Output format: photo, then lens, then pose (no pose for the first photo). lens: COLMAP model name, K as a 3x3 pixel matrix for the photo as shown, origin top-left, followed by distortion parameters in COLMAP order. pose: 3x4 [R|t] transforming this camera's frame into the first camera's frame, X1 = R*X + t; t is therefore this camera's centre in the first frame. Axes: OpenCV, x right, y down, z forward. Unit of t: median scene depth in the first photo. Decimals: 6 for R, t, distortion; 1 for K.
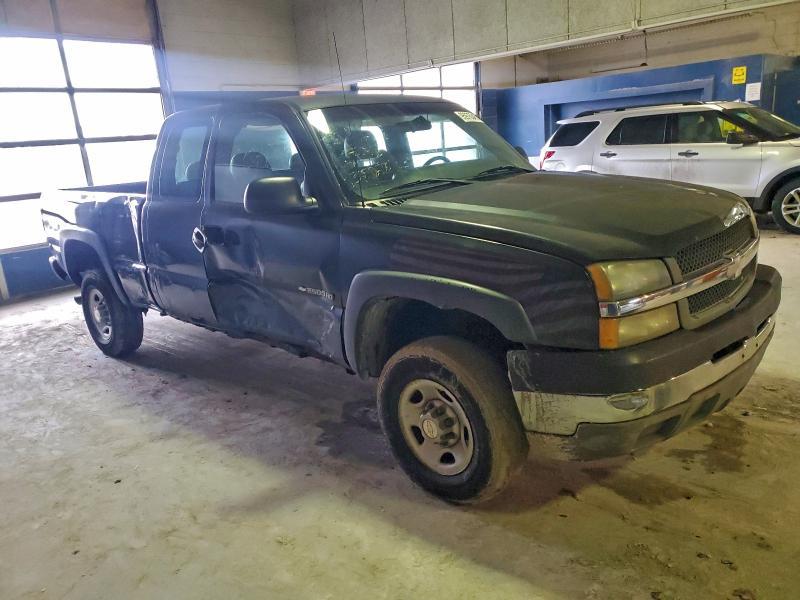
lens RADIAL K [[633.3, 0, 400.0], [0, 633.3, 300.0], [0, 0, 1]] dist [0.027617, 0.001457]
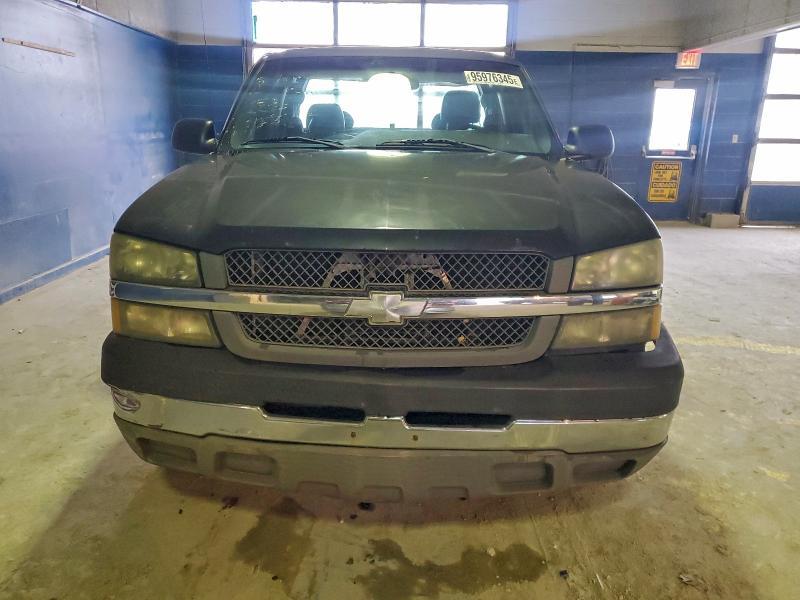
lens RADIAL K [[640.6, 0, 400.0], [0, 640.6, 300.0], [0, 0, 1]] dist [0.046835, 0.001954]
pose [[0.668094, 0.285823, -0.686990, 0.973342], [-0.256351, 0.955170, 0.148100, -0.161463], [0.698523, 0.077166, 0.711415, 0.512839]]
